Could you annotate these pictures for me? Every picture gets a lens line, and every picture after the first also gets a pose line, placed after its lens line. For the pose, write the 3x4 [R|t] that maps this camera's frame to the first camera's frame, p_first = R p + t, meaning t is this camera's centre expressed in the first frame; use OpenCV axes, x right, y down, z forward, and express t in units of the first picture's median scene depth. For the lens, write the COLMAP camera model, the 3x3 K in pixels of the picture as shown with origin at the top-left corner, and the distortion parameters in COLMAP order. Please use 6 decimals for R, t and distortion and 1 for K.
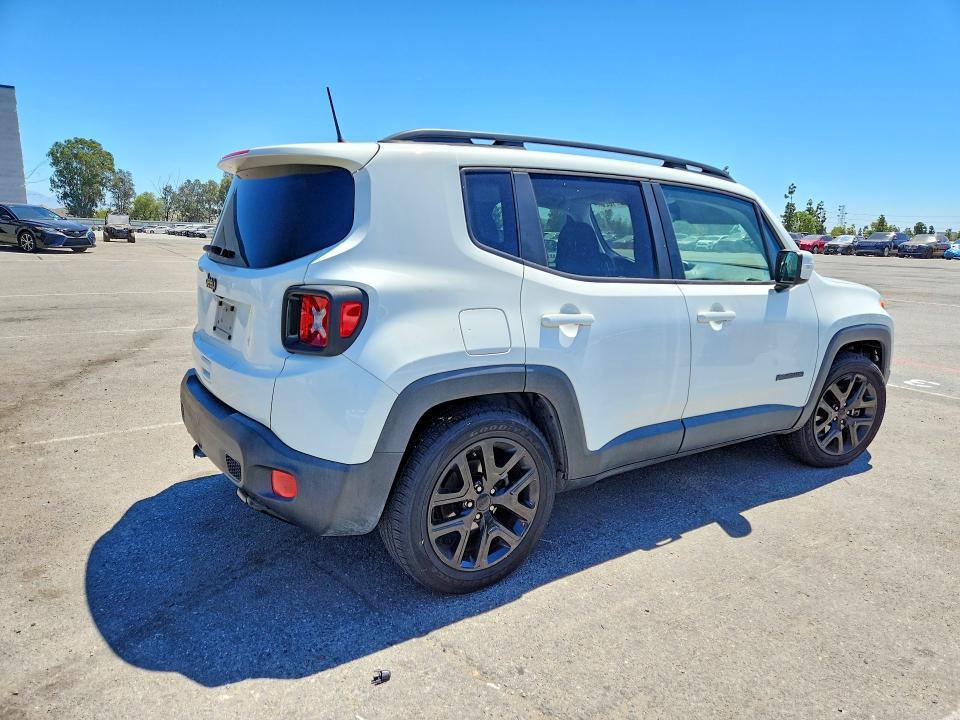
lens RADIAL K [[699.1, 0, 480.0], [0, 699.1, 360.0], [0, 0, 1]] dist [-0.004755, -0.002309]
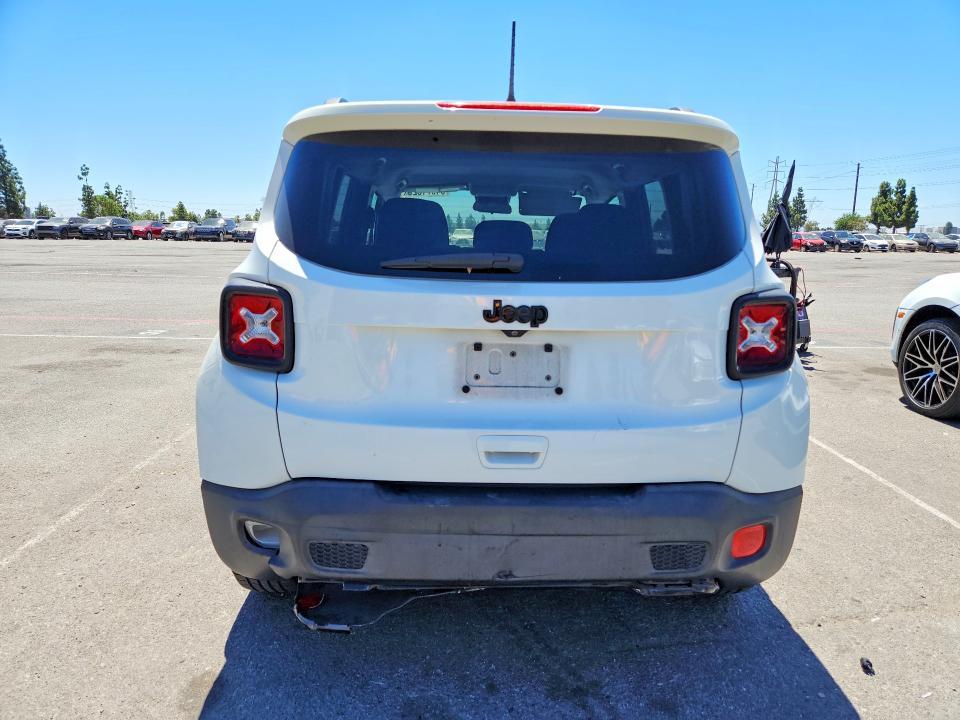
lens RADIAL K [[686.9, 0, 480.0], [0, 686.9, 360.0], [0, 0, 1]] dist [-0.001760, -0.000600]
pose [[0.489481, -0.161158, 0.856993, -0.157999], [0.138874, 0.984638, 0.105842, -0.023291], [-0.860885, 0.067206, 0.504342, 0.122934]]
